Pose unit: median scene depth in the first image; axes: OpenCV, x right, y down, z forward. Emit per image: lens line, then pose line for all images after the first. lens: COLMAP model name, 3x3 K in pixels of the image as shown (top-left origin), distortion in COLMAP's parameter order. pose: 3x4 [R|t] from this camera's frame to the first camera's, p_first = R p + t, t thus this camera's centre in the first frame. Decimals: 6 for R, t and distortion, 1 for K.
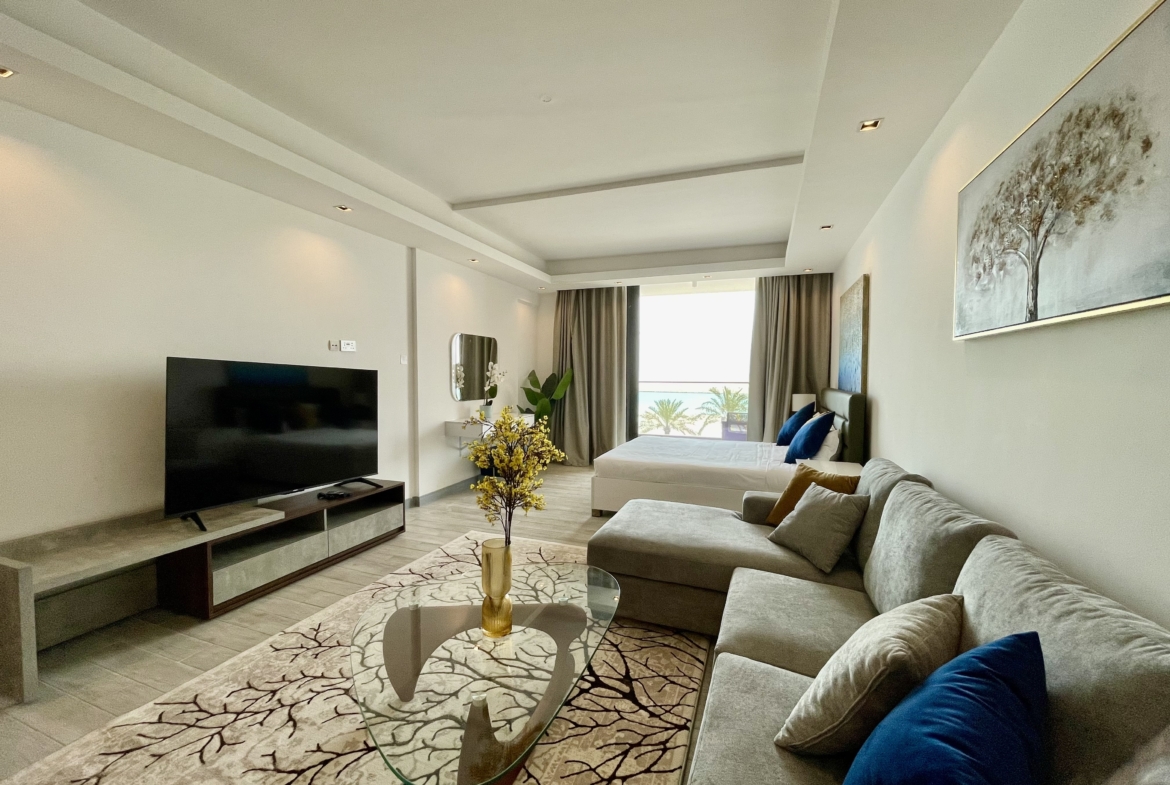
lens RADIAL K [[476.4, 0, 586.3], [0, 476.4, 395.9], [0, 0, 1]] dist [-0.000696, 0.001383]
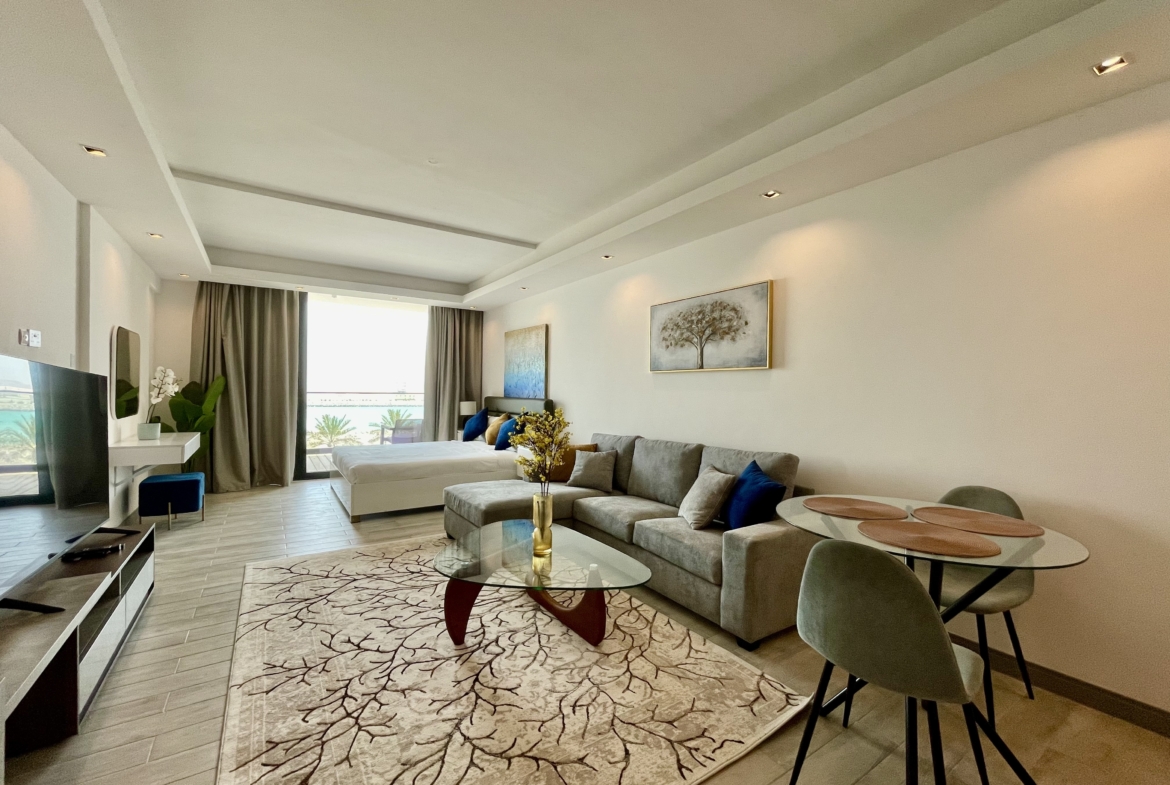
lens RADIAL K [[476.4, 0, 582.6], [0, 476.4, 391.0], [0, 0, 1]] dist [-0.000696, 0.001383]
pose [[0.584423, 0.002171, 0.811446, -0.696770], [0.024944, 0.999476, -0.020640, 0.002692], [-0.811066, 0.032303, 0.584063, -0.012702]]
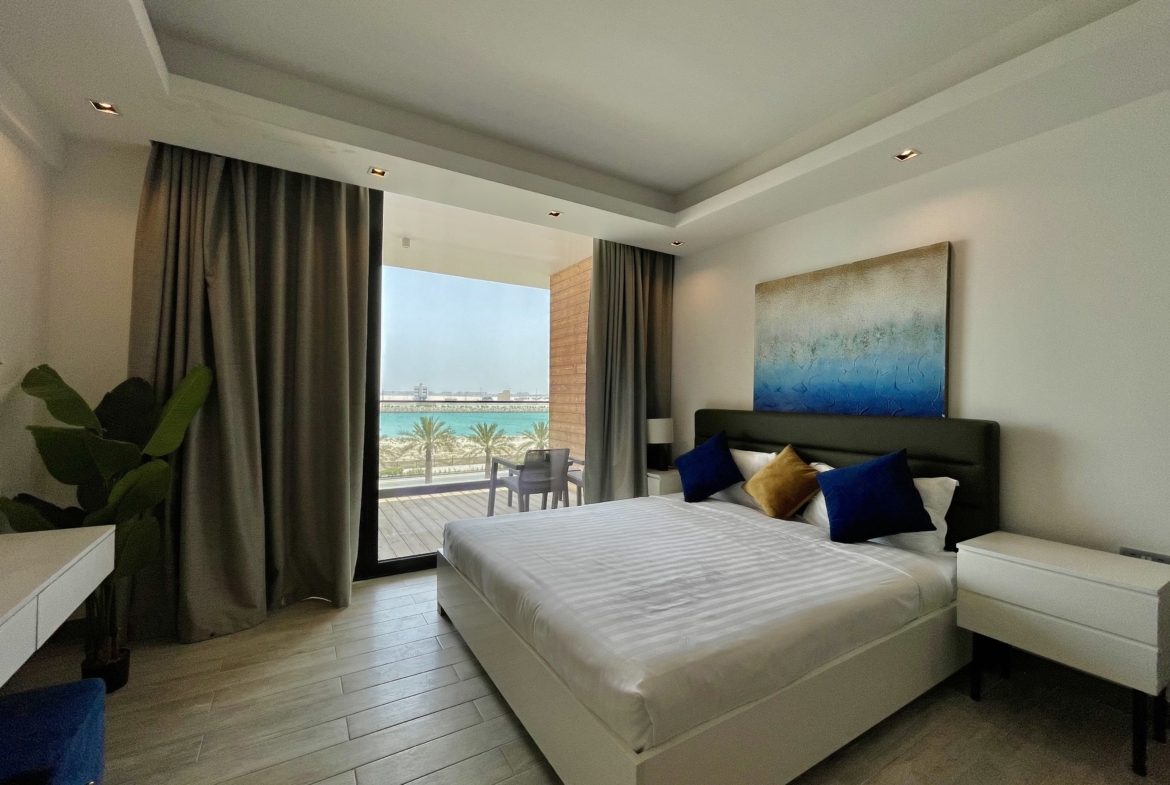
lens RADIAL K [[476.4, 0, 585.6], [0, 476.4, 393.4], [0, 0, 1]] dist [-0.000696, 0.001383]
pose [[0.612196, 0.009723, 0.790646, -0.289325], [0.022742, 0.999294, -0.029898, -0.038811], [-0.790379, 0.036284, 0.611543, 1.109411]]
